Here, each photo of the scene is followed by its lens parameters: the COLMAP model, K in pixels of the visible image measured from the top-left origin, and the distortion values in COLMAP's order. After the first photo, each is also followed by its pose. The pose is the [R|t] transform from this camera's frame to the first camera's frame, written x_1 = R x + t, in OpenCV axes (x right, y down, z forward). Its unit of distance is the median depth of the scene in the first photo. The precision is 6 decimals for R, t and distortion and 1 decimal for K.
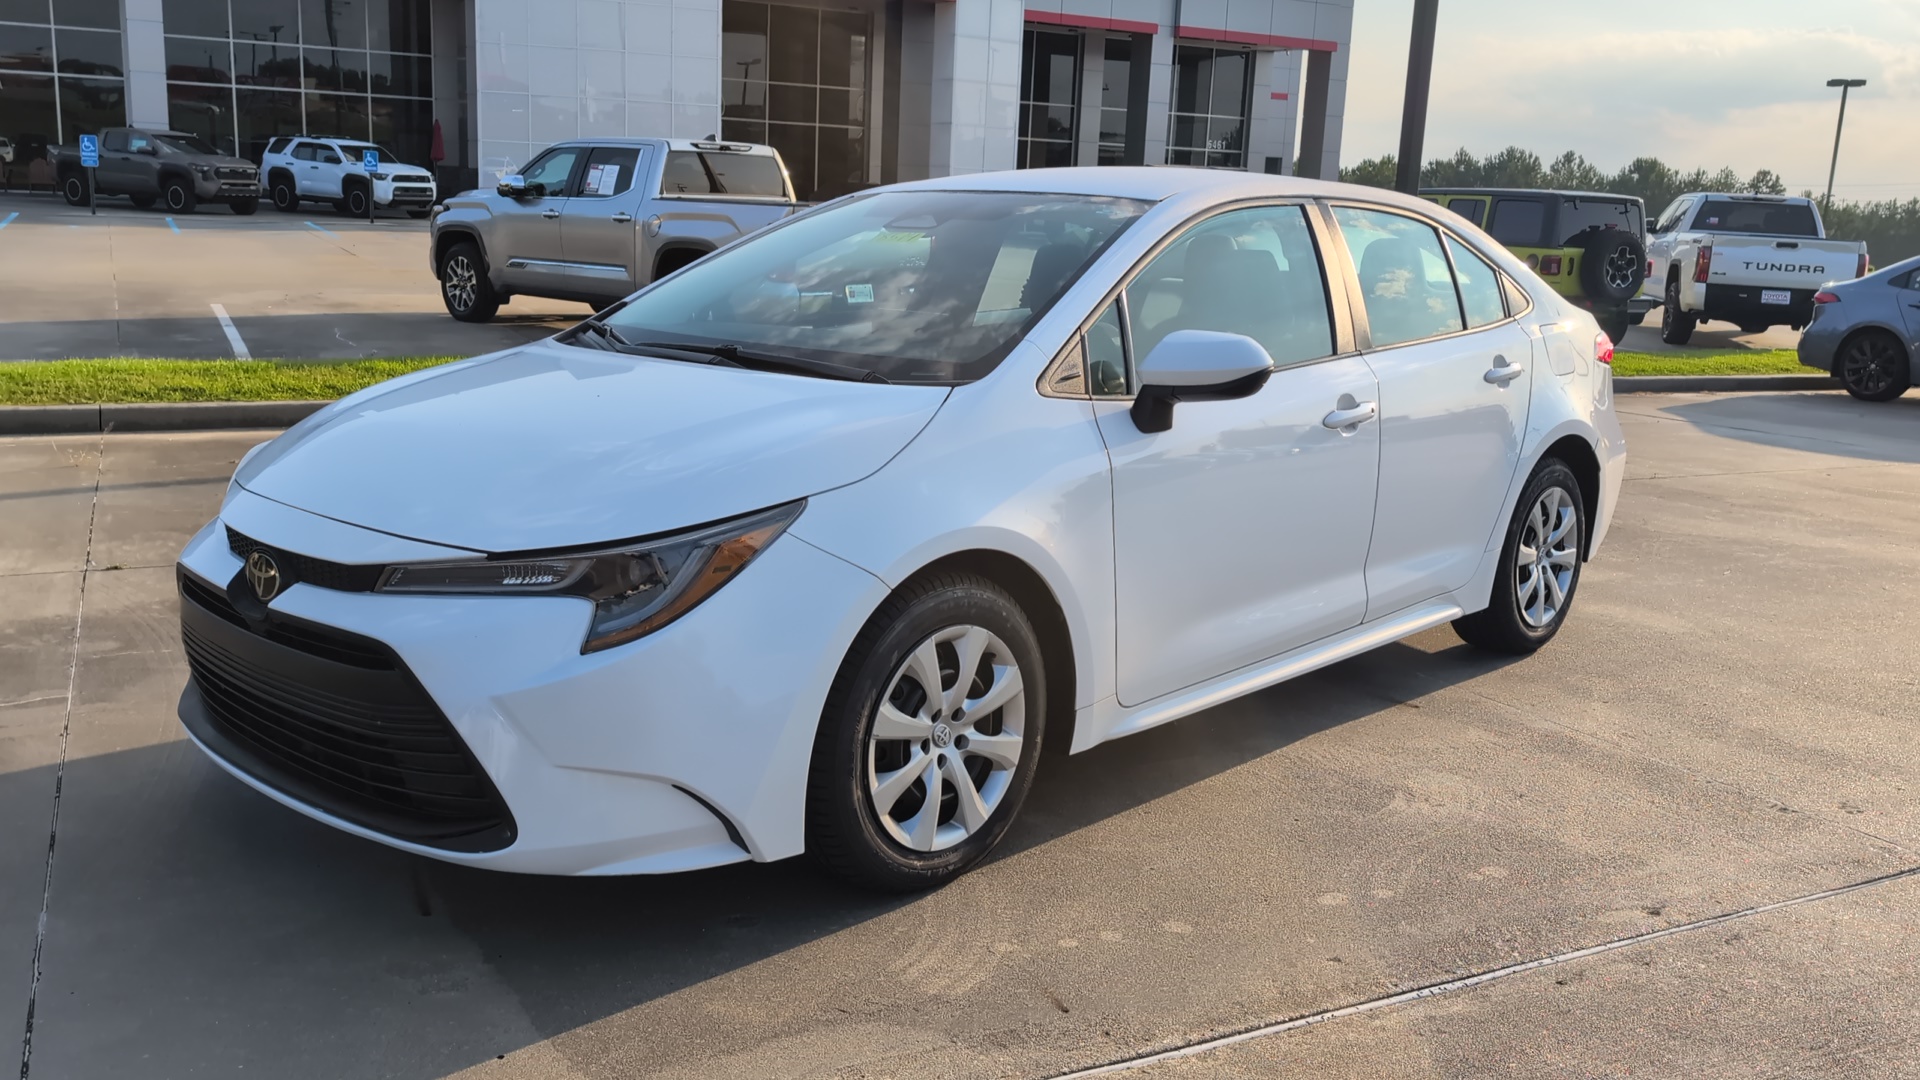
lens RADIAL K [[1614.4, 0, 960.0], [0, 1614.4, 540.0], [0, 0, 1]] dist [0.034955, -0.051254]
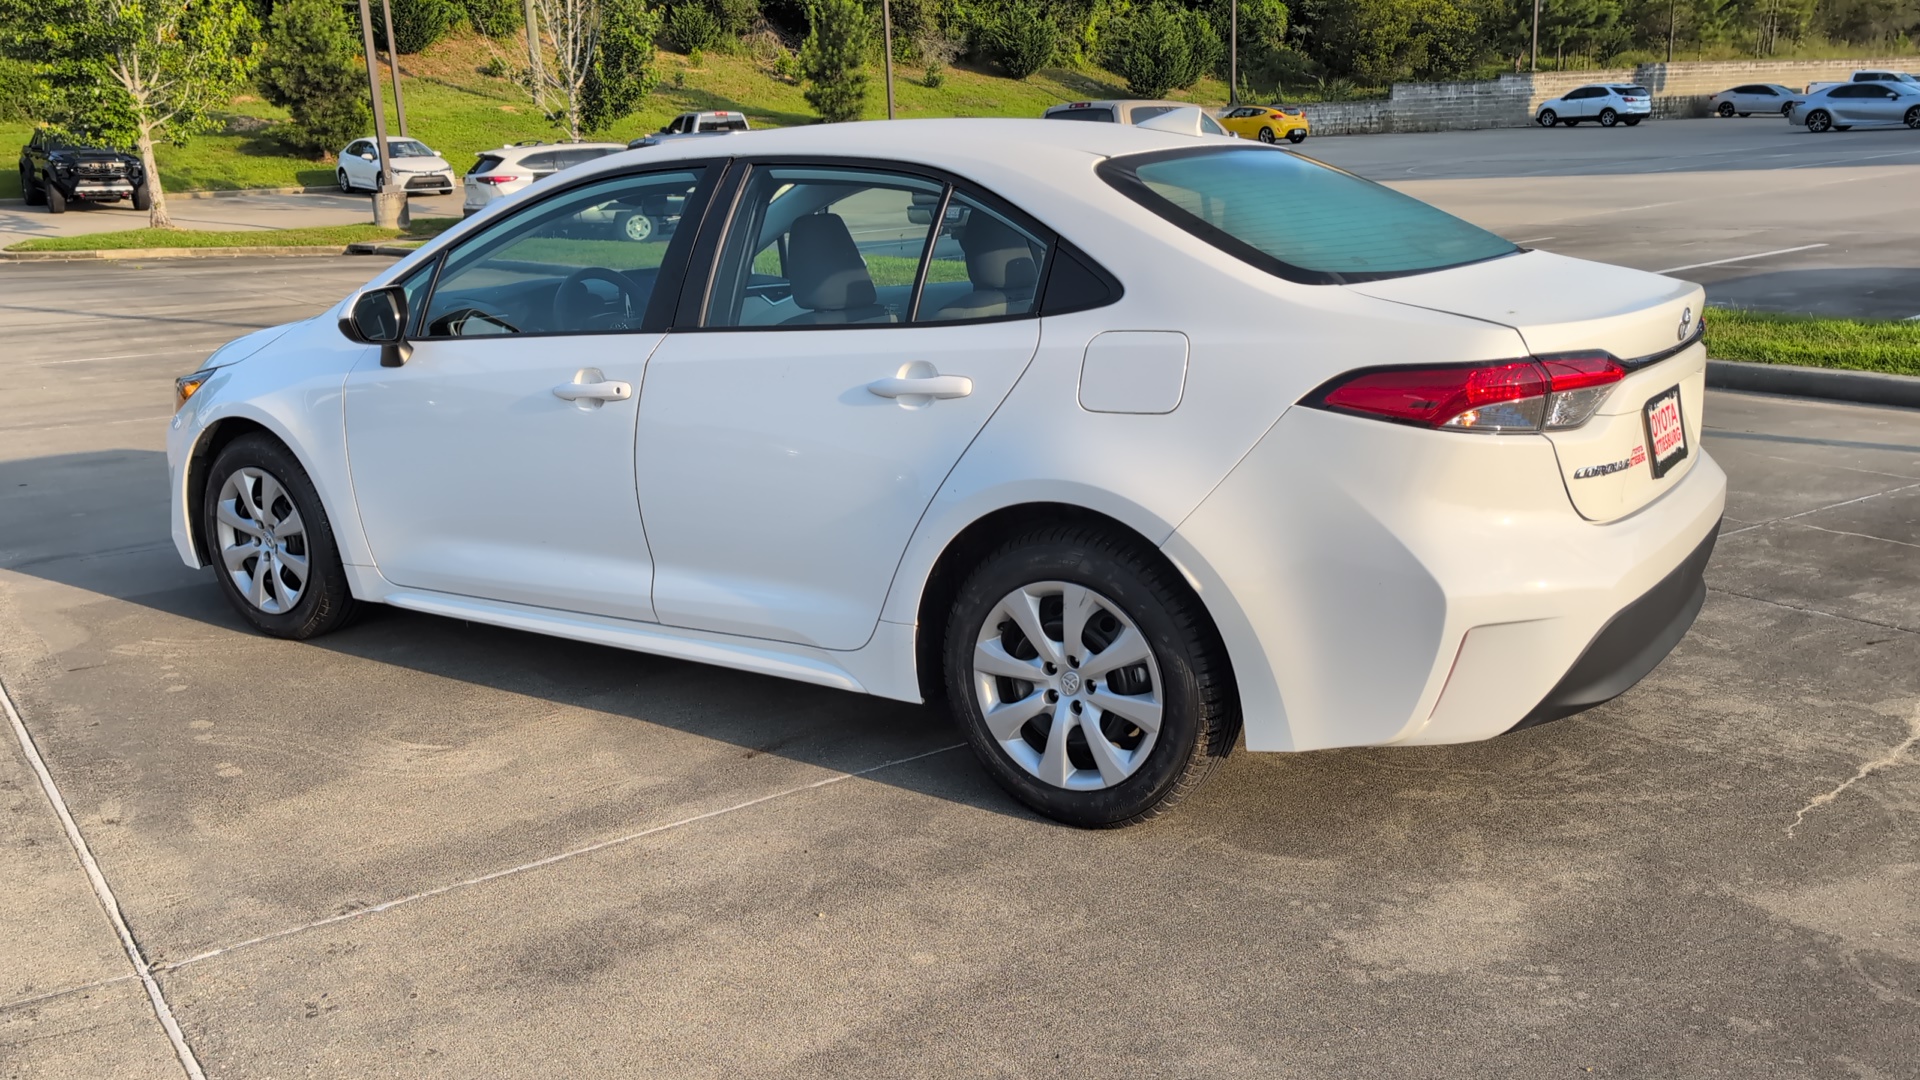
lens RADIAL K [[1614.4, 0, 960.0], [0, 1614.4, 540.0], [0, 0, 1]] dist [0.034955, -0.051254]
pose [[0.149036, 0.193582, -0.969698, 1.446355], [-0.156767, 0.972873, 0.170122, -0.223863], [0.976326, 0.126662, 0.175341, 1.248169]]
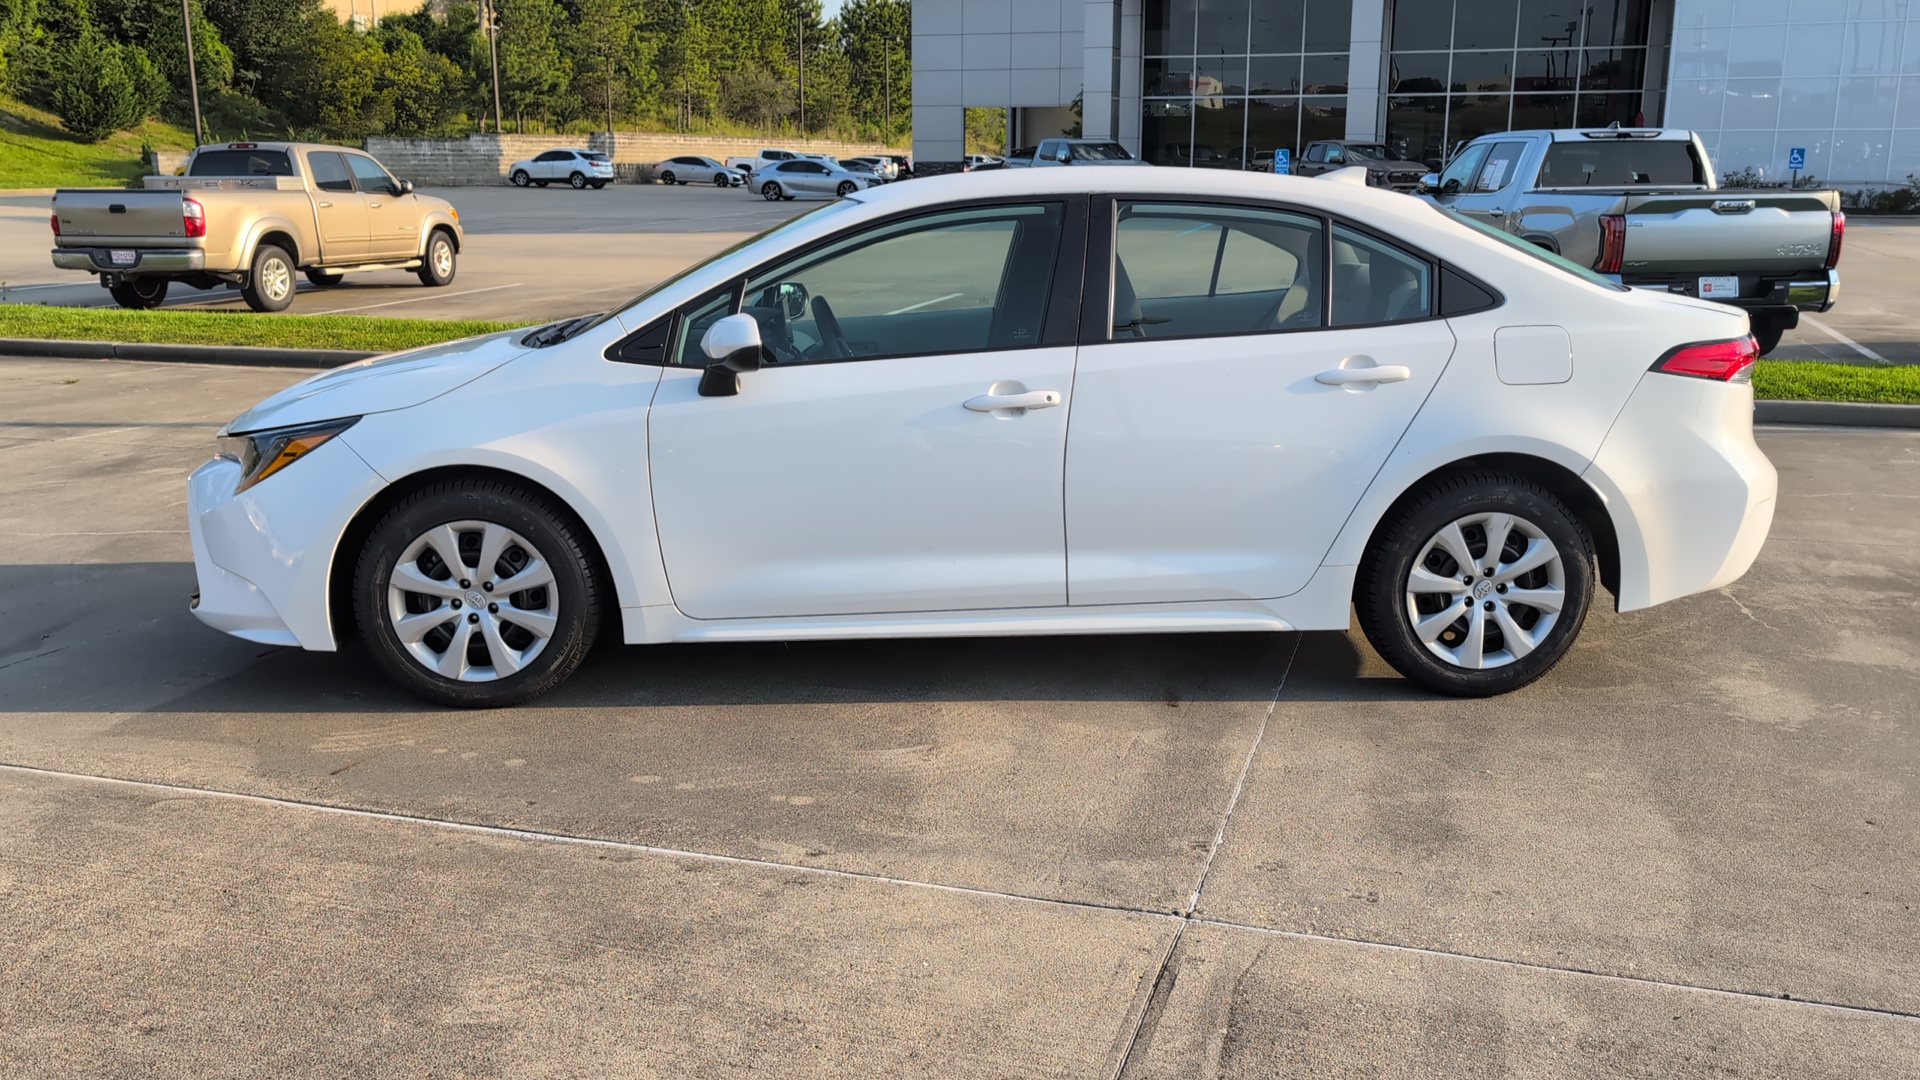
lens RADIAL K [[1614.4, 0, 960.0], [0, 1614.4, 540.0], [0, 0, 1]] dist [0.034955, -0.051254]
pose [[0.715767, 0.114573, -0.688876, 1.126727], [-0.113061, 0.992448, 0.047588, -0.039553], [0.689126, 0.043823, 0.723315, 0.253037]]
